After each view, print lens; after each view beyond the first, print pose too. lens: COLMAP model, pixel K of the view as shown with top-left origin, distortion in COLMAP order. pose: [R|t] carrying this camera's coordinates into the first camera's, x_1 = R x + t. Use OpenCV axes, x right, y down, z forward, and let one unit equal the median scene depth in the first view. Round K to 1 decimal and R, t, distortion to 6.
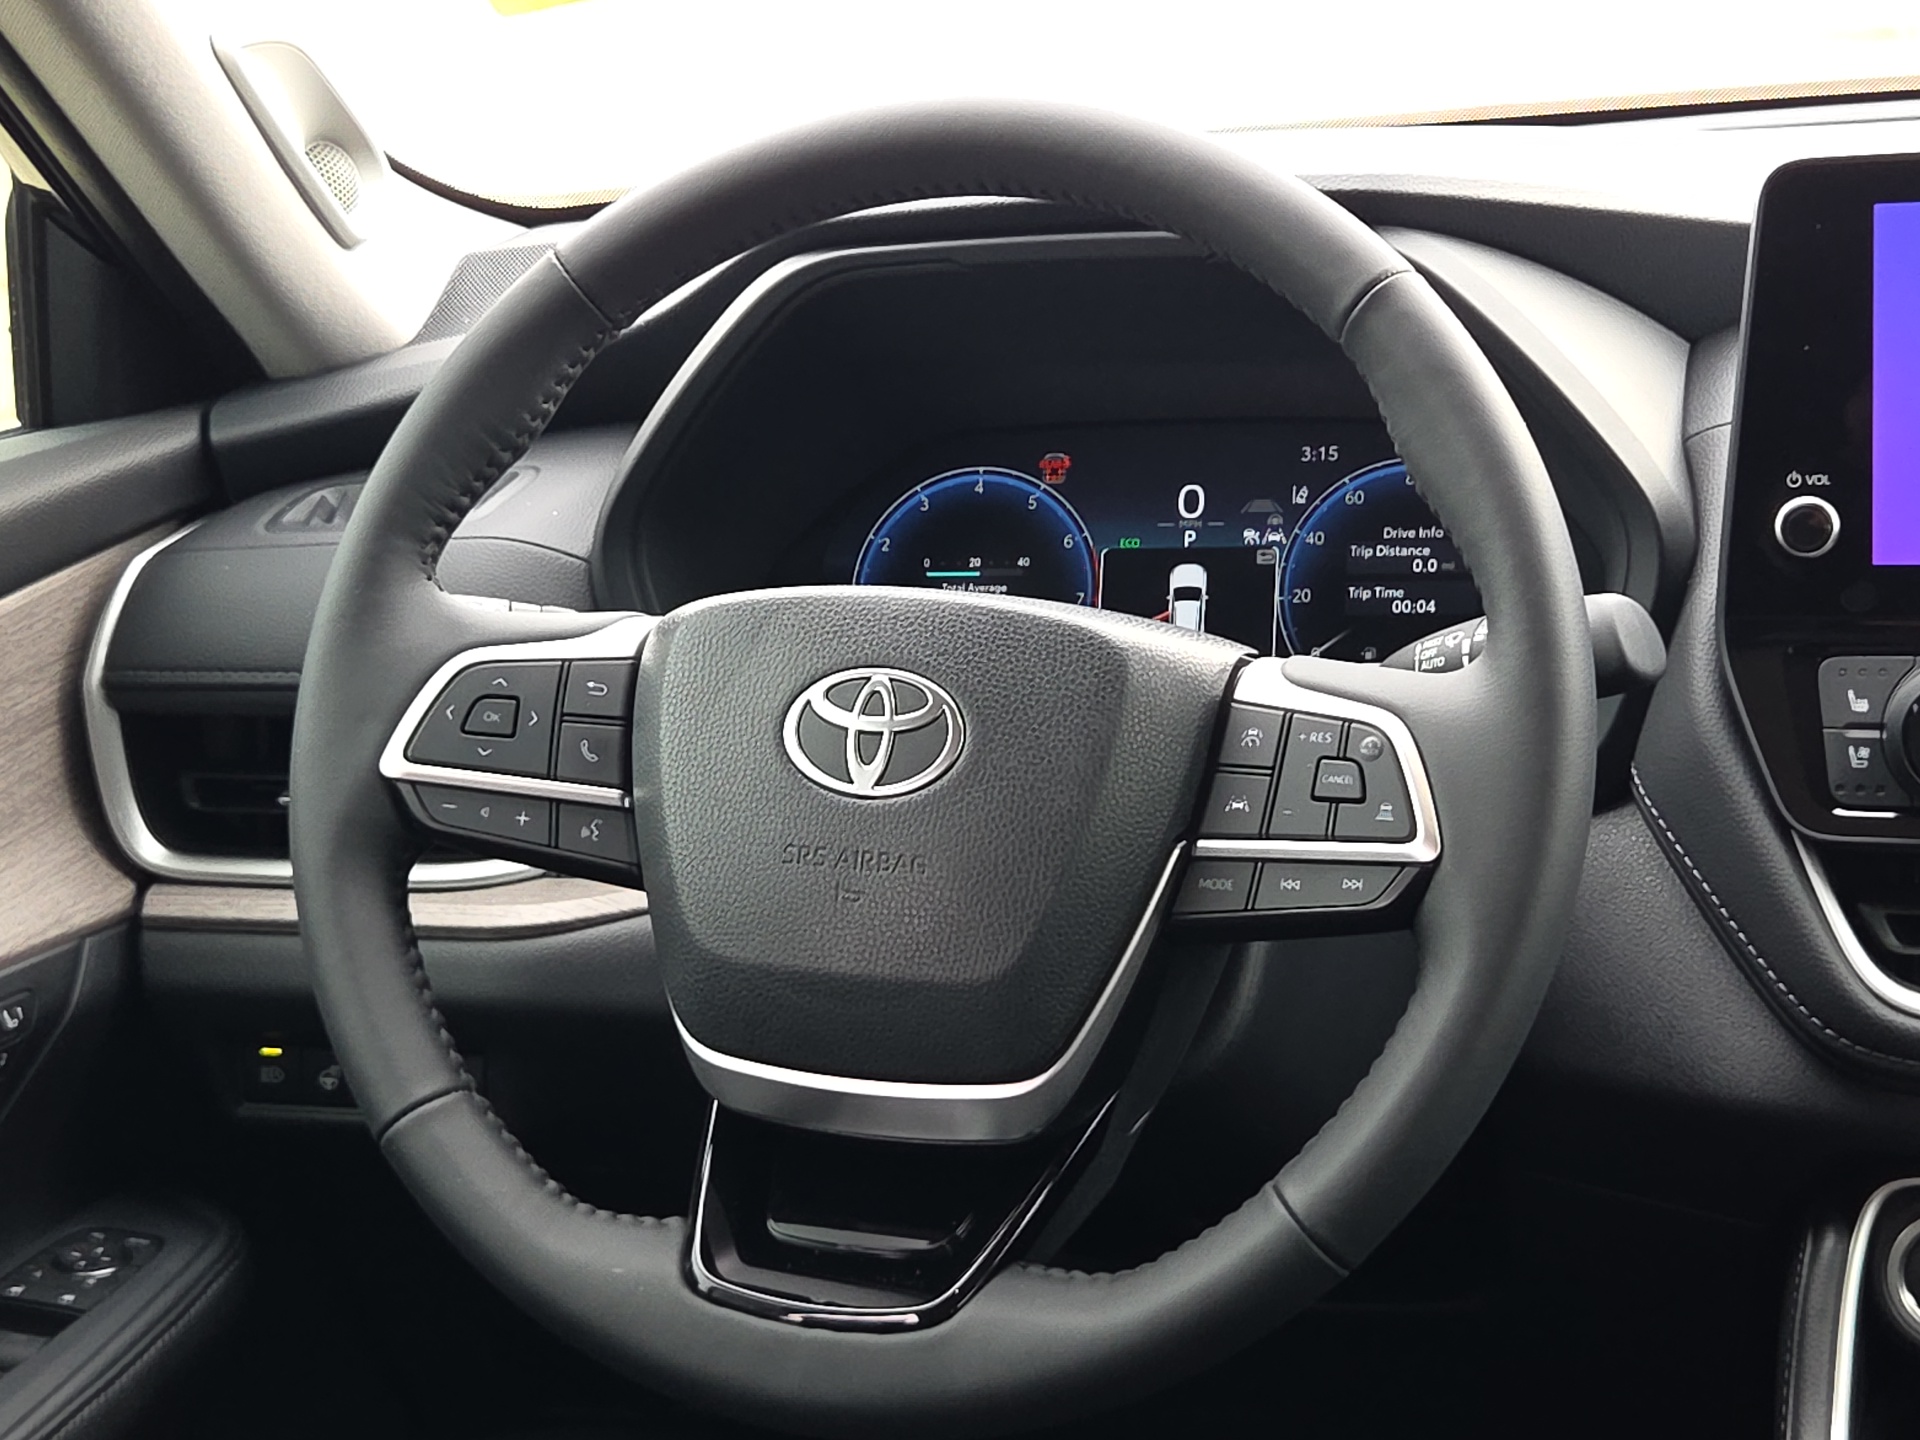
lens RADIAL K [[3383.3, 0, 967.7], [0, 3383.3, 652.0], [0, 0, 1]] dist [0.127077, -0.314183]
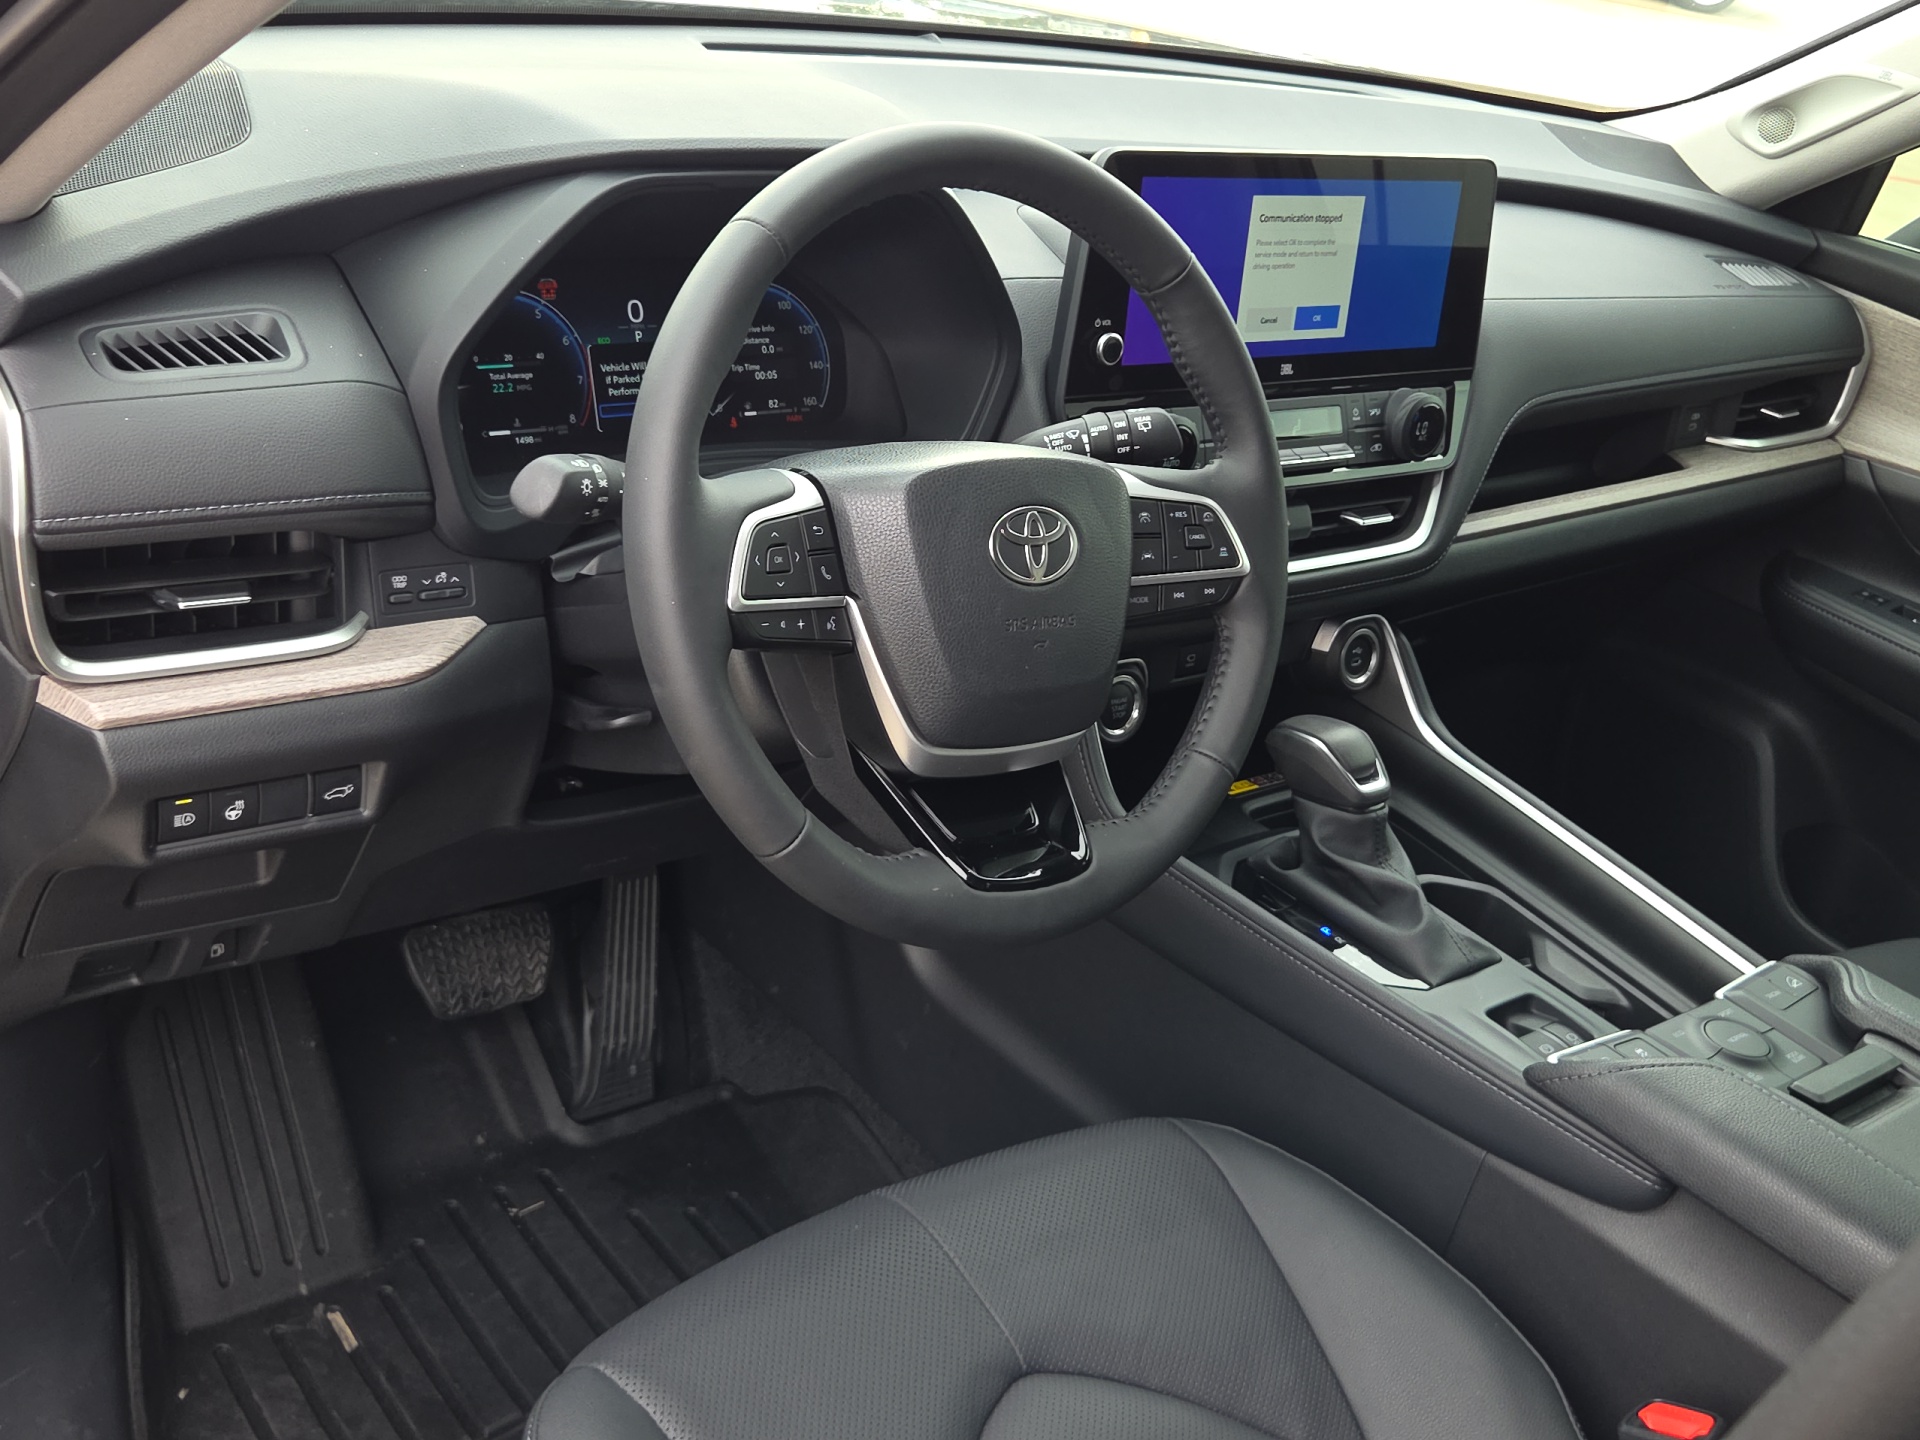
lens RADIAL K [[2054.0, 0, 962.7], [0, 2054.0, 693.1], [0, 0, 1]] dist [0.062932, -0.058524]
pose [[0.535104, -0.207020, 0.819028, -0.836109], [-0.023588, 0.965469, 0.259446, -0.157193], [-0.844457, -0.158150, 0.511743, 0.470198]]
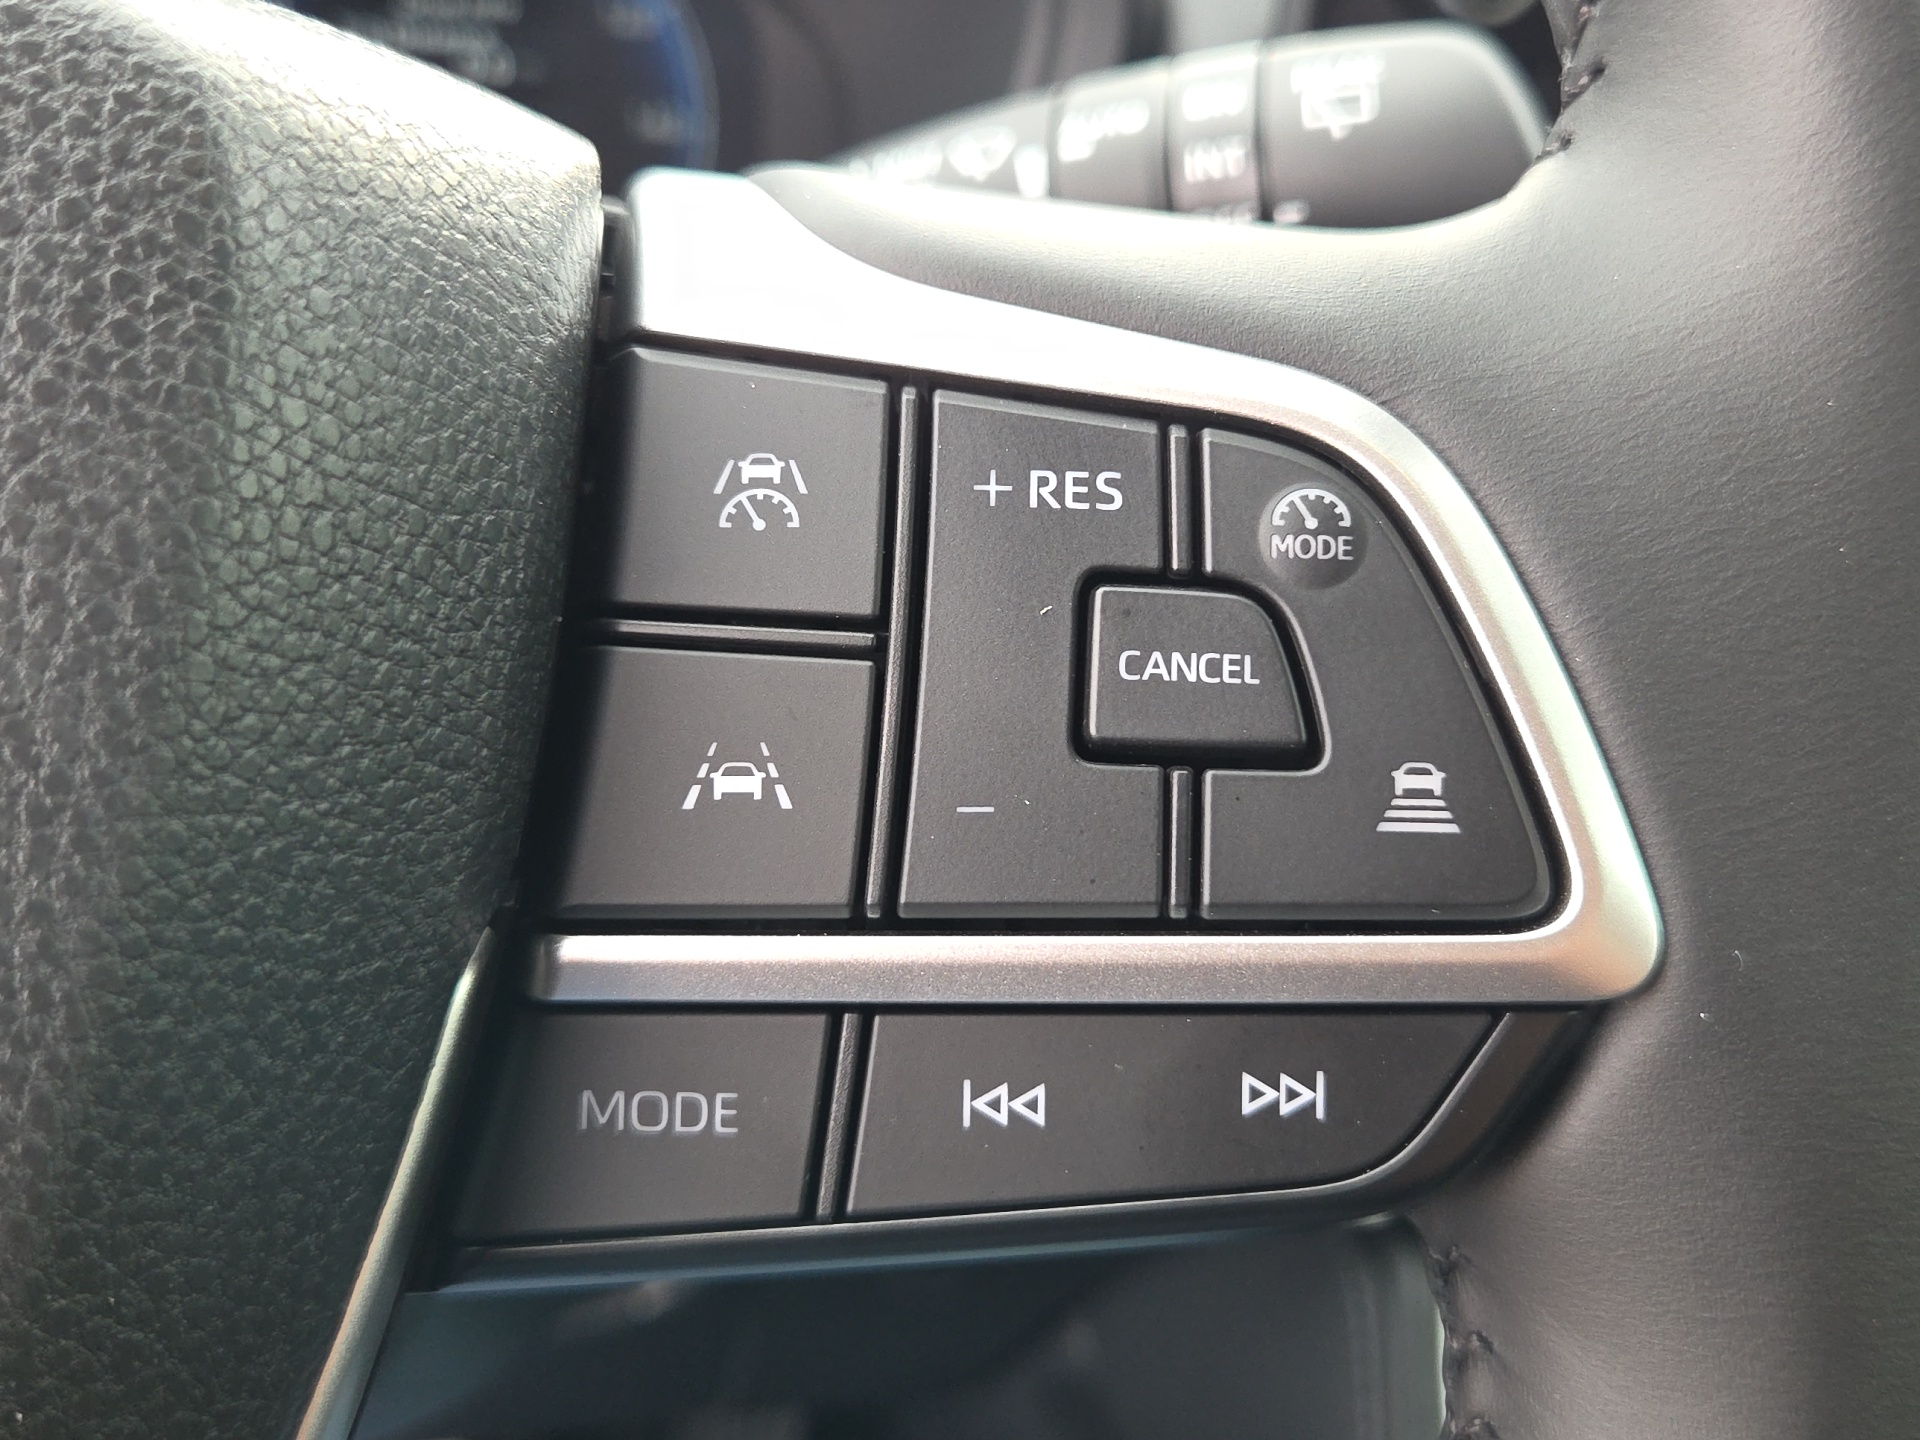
lens RADIAL K [[2163.3, 0, 956.3], [0, 2163.3, 707.7], [0, 0, 1]] dist [0.002835, 0.003521]
pose [[0.861878, -0.094630, 0.498208, 0.016095], [-0.001296, 0.982021, 0.188768, 0.010210], [-0.507114, -0.163340, 0.846260, 0.804002]]
